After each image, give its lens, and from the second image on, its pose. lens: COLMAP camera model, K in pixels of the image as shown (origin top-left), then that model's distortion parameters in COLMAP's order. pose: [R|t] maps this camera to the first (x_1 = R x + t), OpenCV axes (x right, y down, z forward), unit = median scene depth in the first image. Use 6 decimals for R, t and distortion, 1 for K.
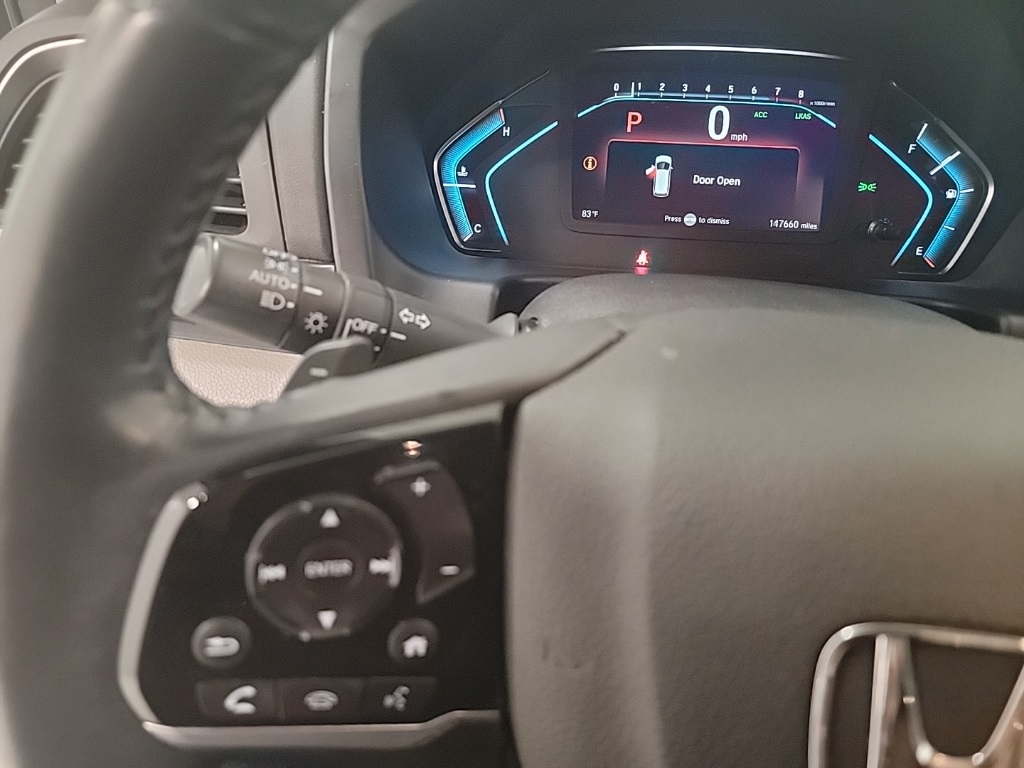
lens RADIAL K [[702.3, 0, 512.8], [0, 702.3, 384.1], [0, 0, 1]] dist [0.050672, -0.027957]
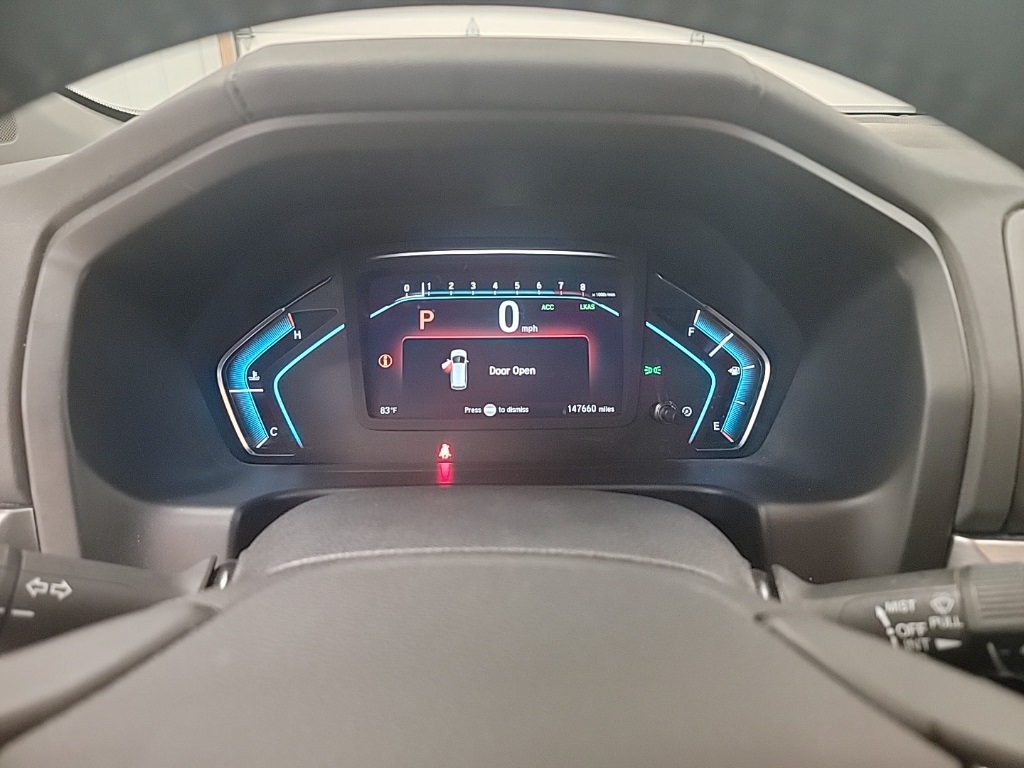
lens RADIAL K [[702.3, 0, 511.4], [0, 702.3, 386.8], [0, 0, 1]] dist [0.050672, -0.027957]
pose [[0.992944, -0.064691, 0.099385, 0.186870], [0.084588, 0.973760, -0.211274, -0.054585], [-0.083109, 0.218190, 0.972361, 0.034331]]
